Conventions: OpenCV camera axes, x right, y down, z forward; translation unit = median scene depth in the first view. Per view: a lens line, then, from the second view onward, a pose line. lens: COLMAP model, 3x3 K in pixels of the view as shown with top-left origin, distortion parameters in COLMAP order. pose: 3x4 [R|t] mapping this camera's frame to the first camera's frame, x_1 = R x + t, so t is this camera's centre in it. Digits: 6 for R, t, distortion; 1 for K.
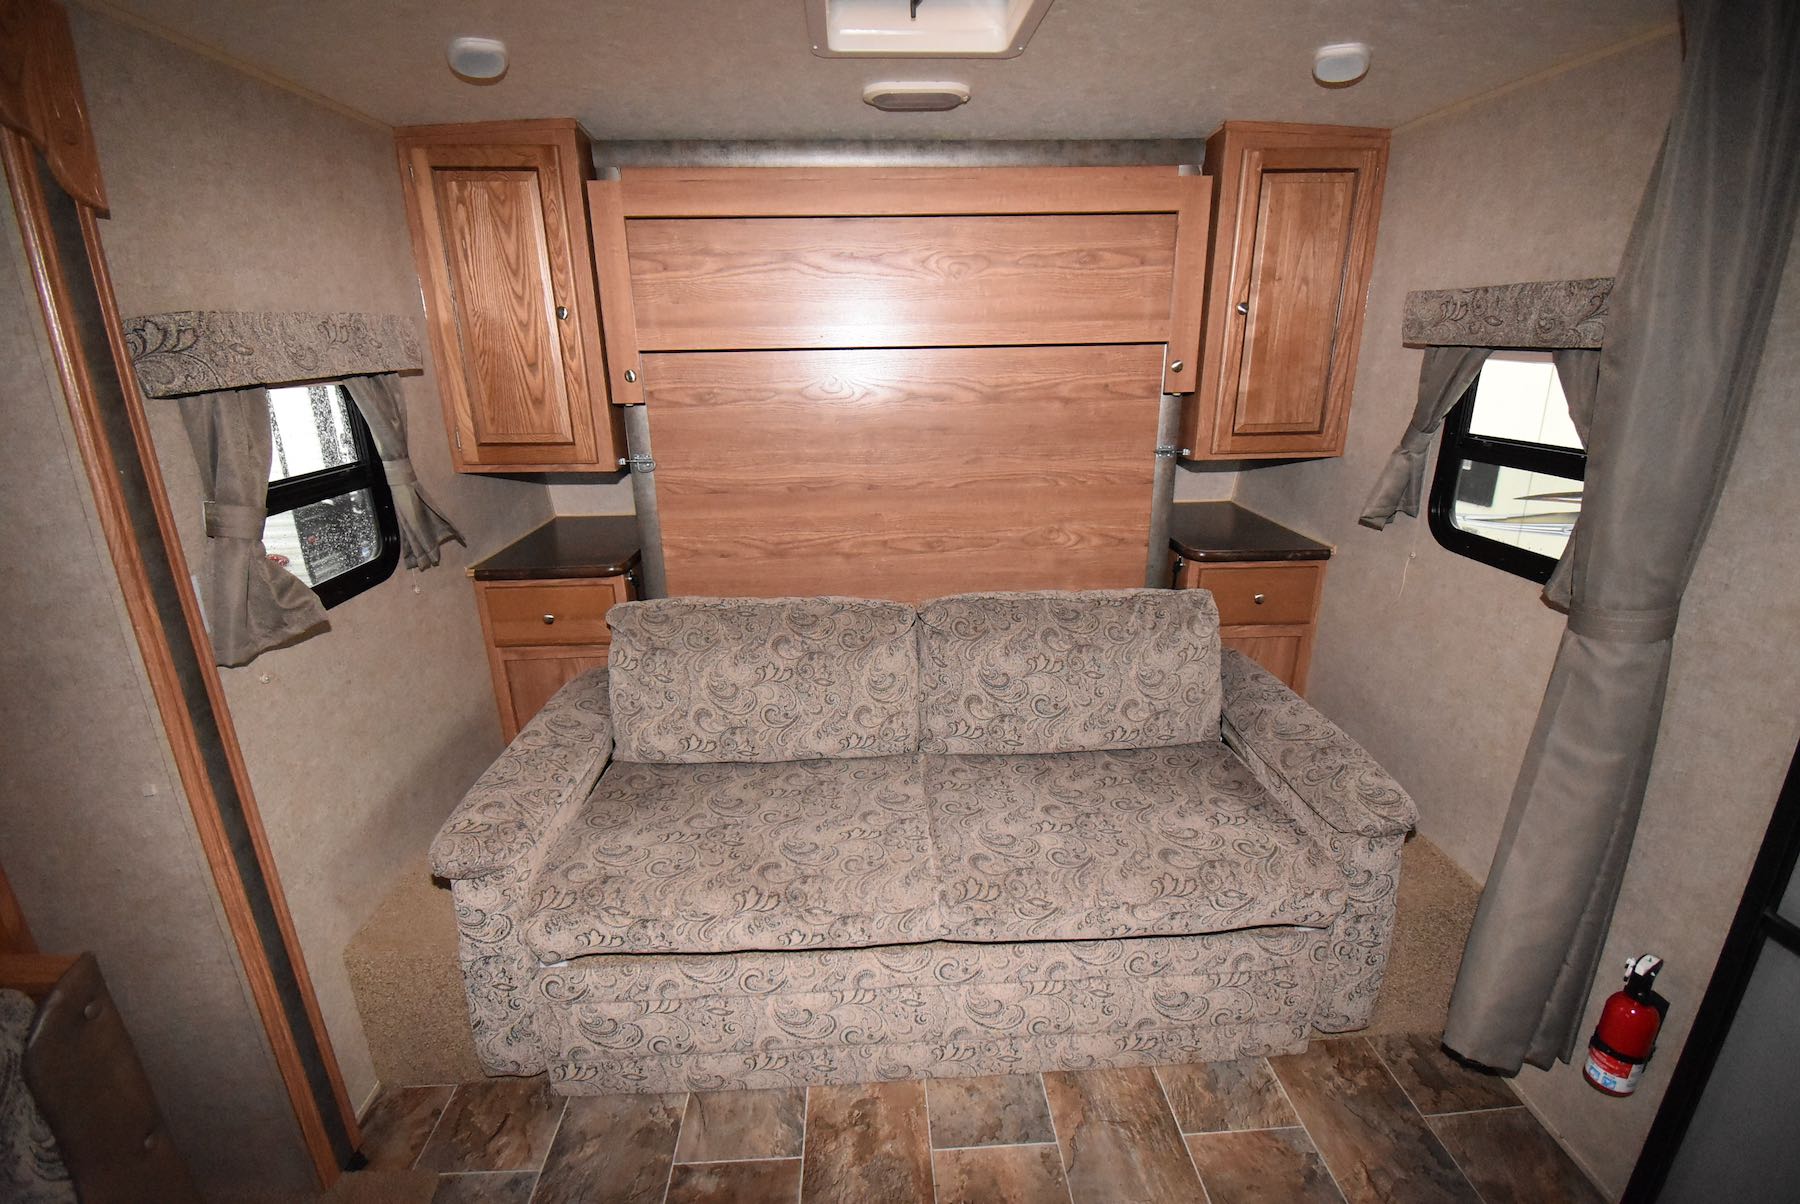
lens RADIAL K [[792.6, 0, 905.8], [0, 792.6, 595.7], [0, 0, 1]] dist [0.004249, -0.001985]
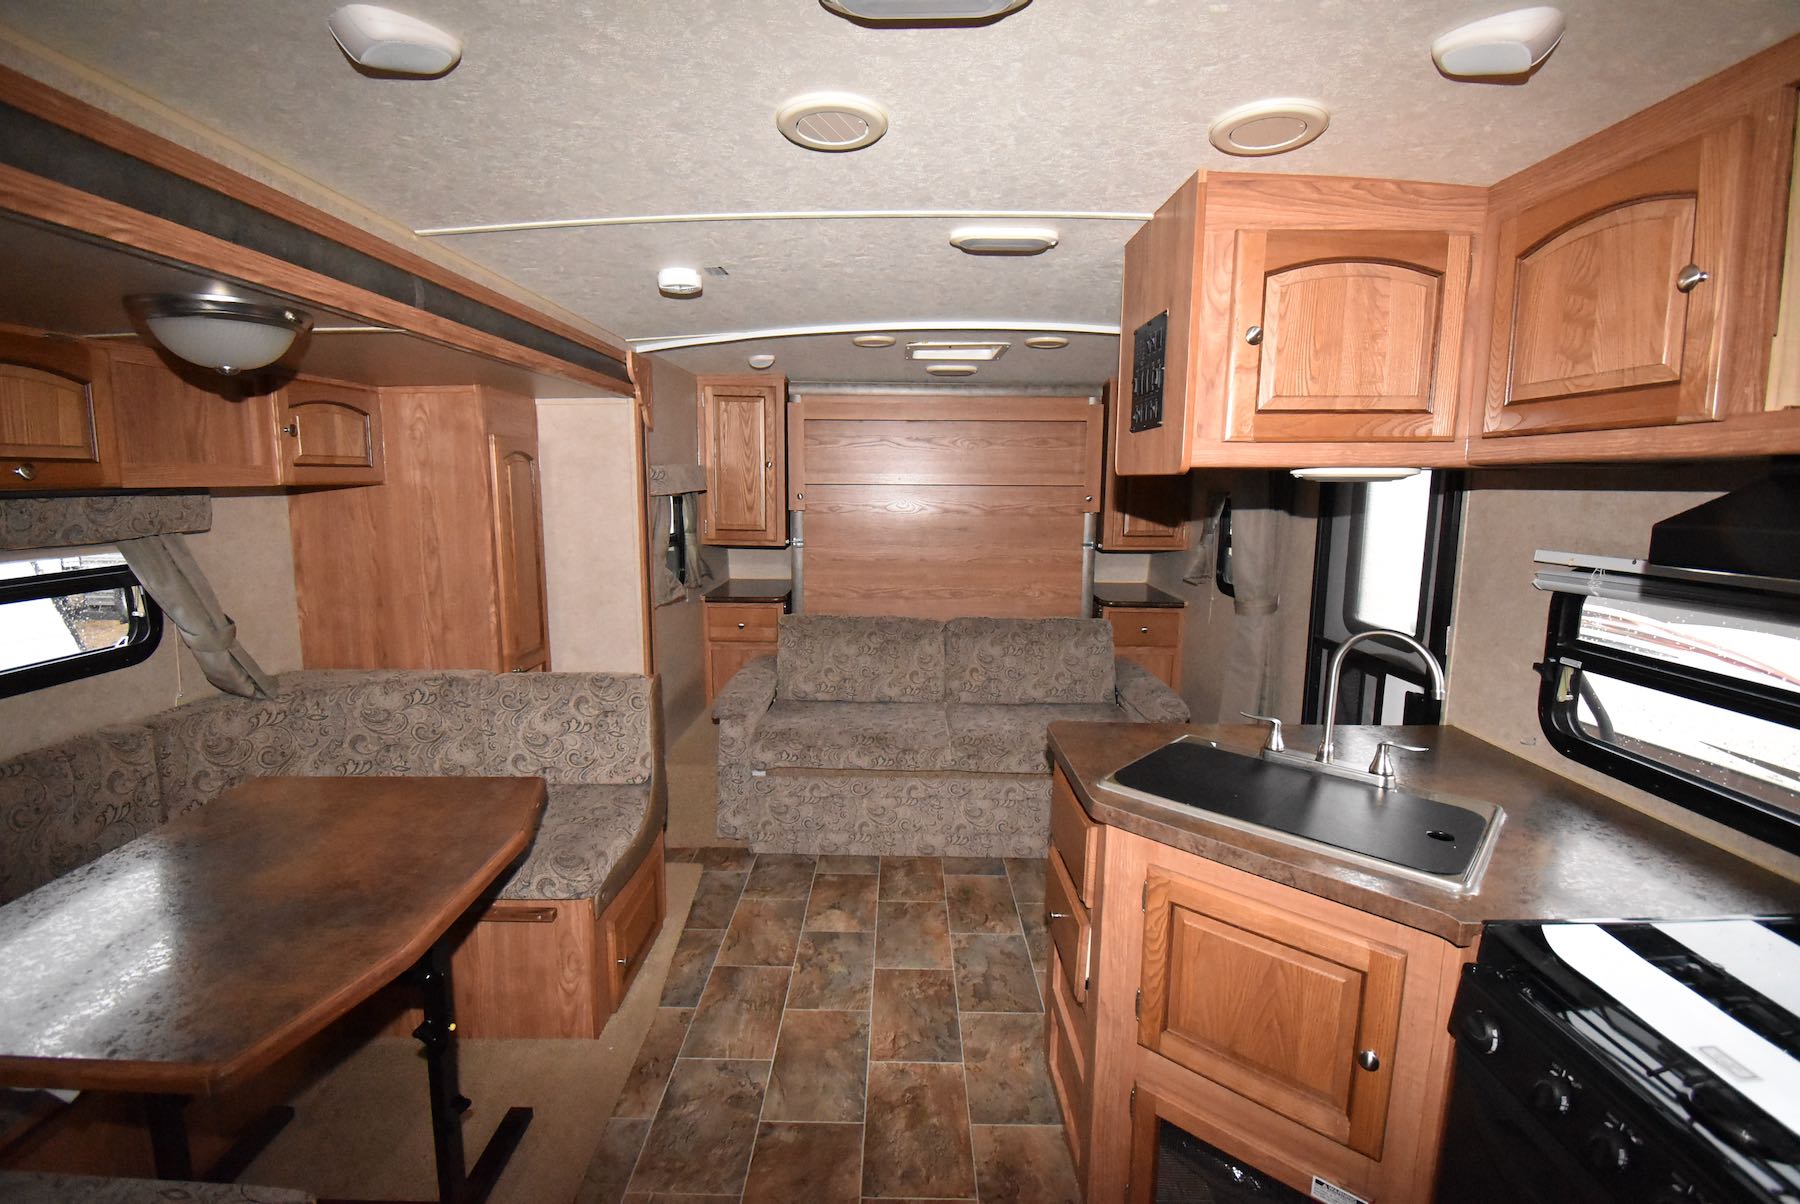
lens RADIAL K [[793.6, 0, 901.1], [0, 793.6, 594.5], [0, 0, 1]] dist [0.005446, -0.018128]
pose [[0.998018, 0.030712, -0.054921, 0.011114], [-0.039412, 0.985490, -0.165093, 0.269125], [0.049054, 0.166930, 0.984748, -0.853684]]
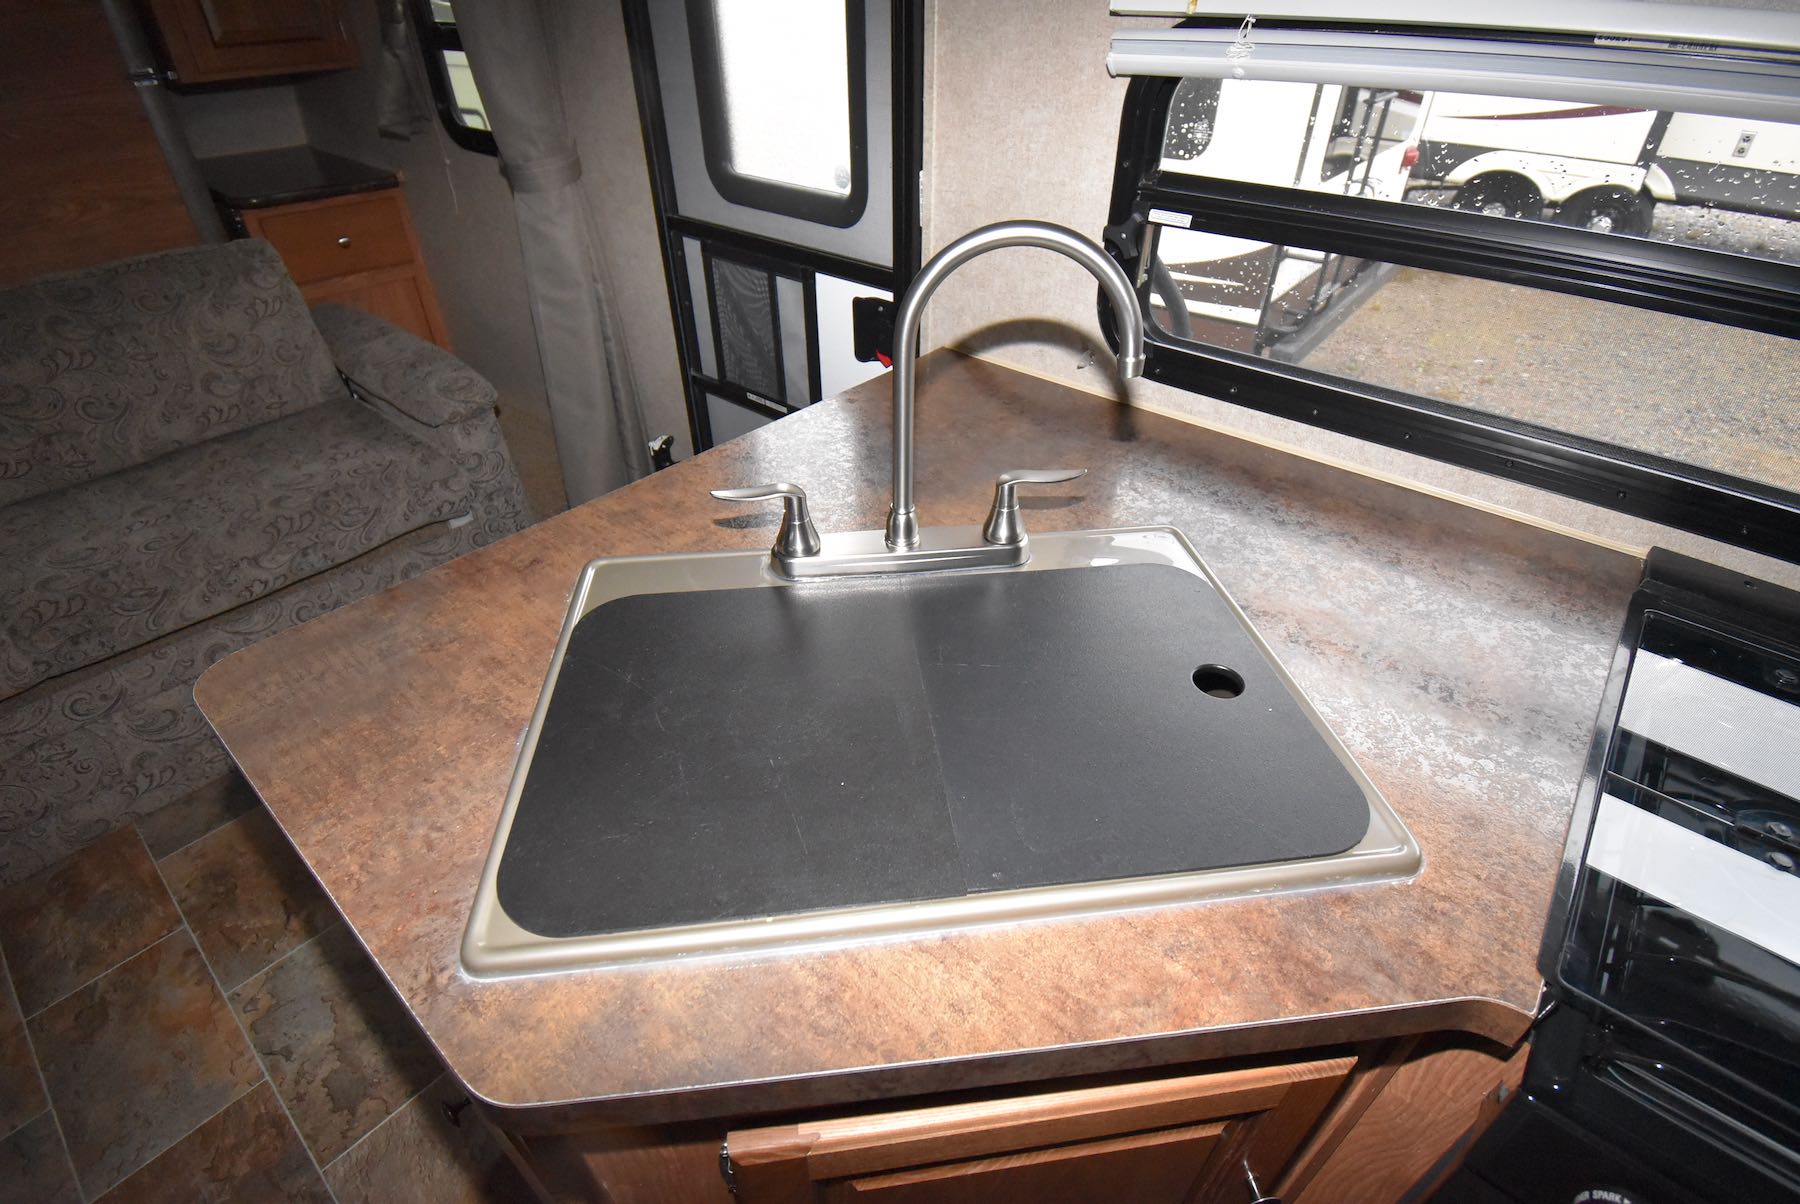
lens RADIAL K [[832.1, 0, 905.4], [0, 832.1, 601.1], [0, 0, 1]] dist [0.003202, -0.015507]
pose [[0.690461, -0.419409, 0.589372, 0.167011], [0.202958, 0.894354, 0.398671, 0.146547], [-0.694314, -0.155649, 0.702639, -0.259377]]
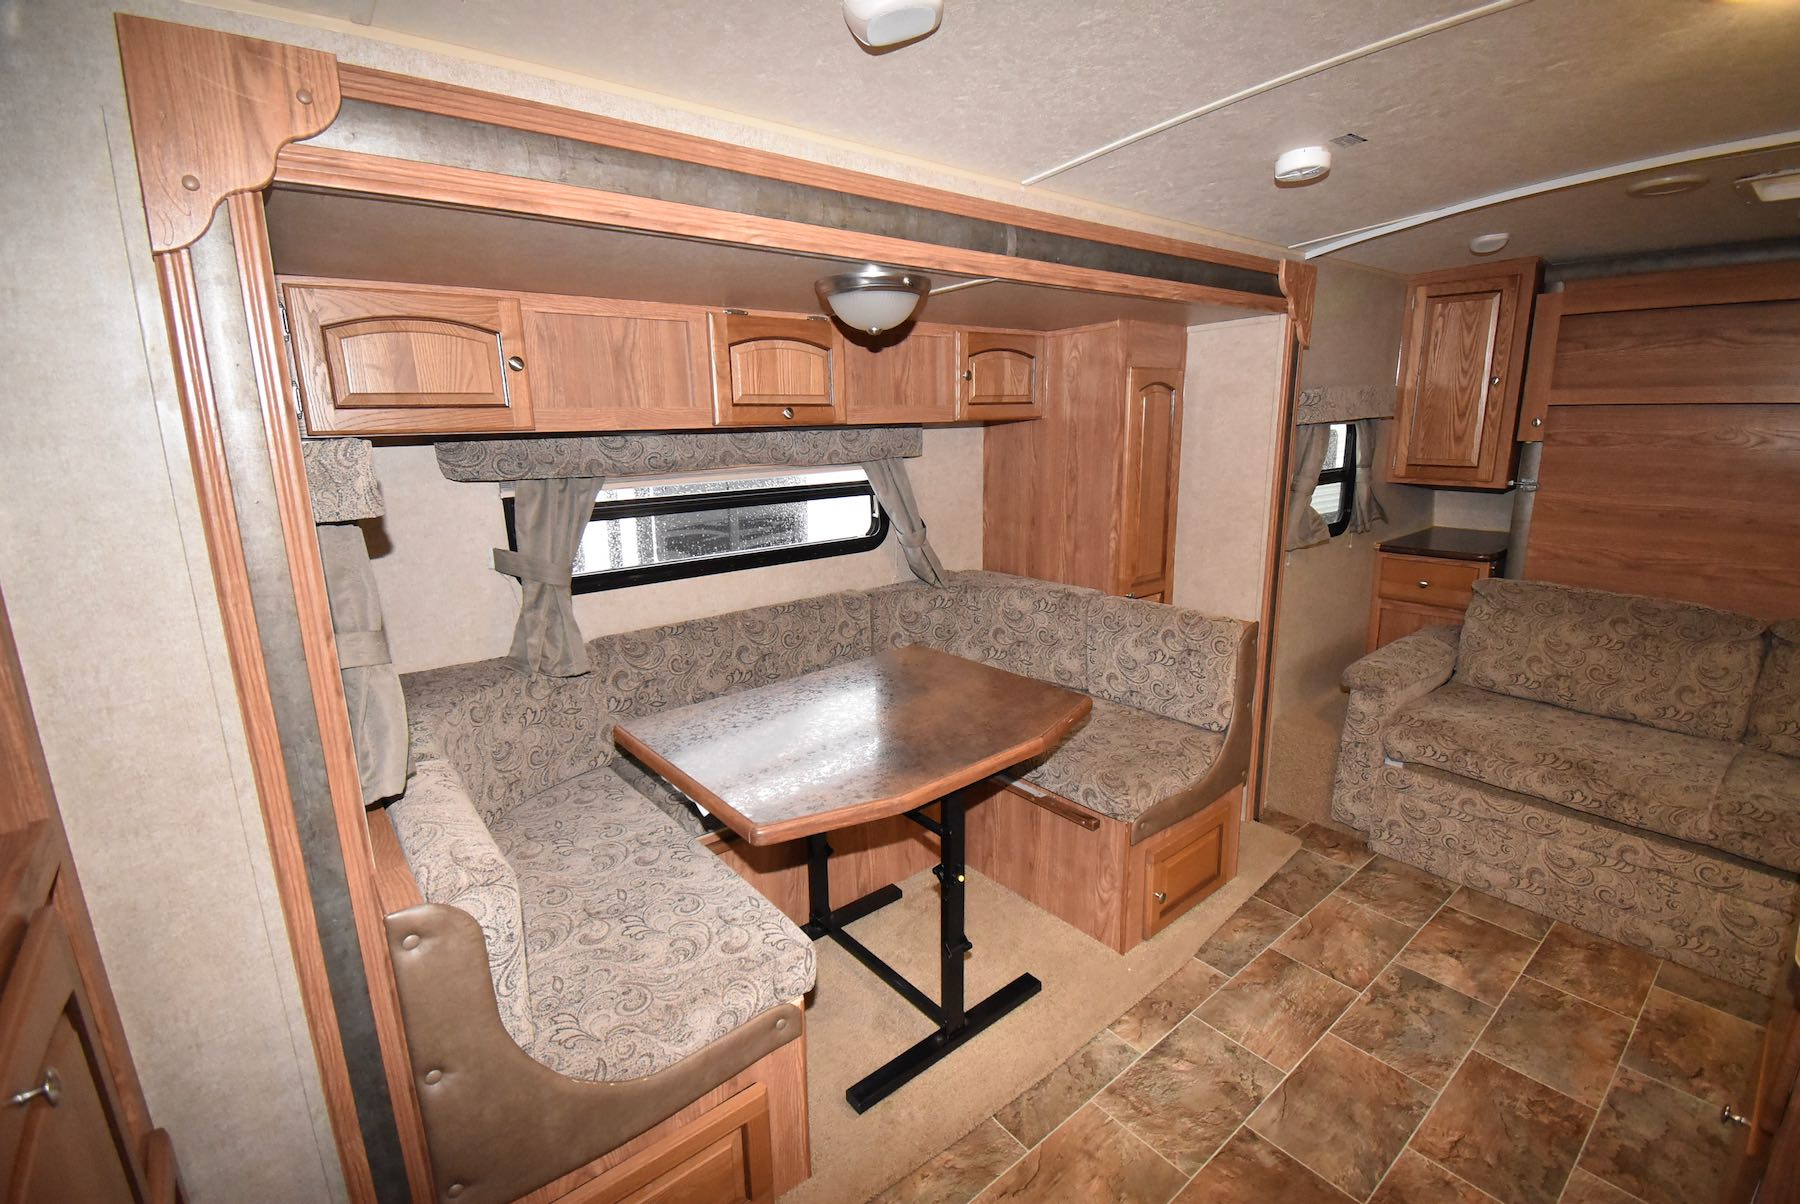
lens RADIAL K [[793.6, 0, 899.4], [0, 793.6, 600.8], [0, 0, 1]] dist [0.005446, -0.018128]
pose [[0.583717, 0.182505, -0.791180, 0.169418], [-0.232661, 0.971147, 0.052366, 0.230701], [0.777910, 0.153510, 0.609337, -0.720867]]
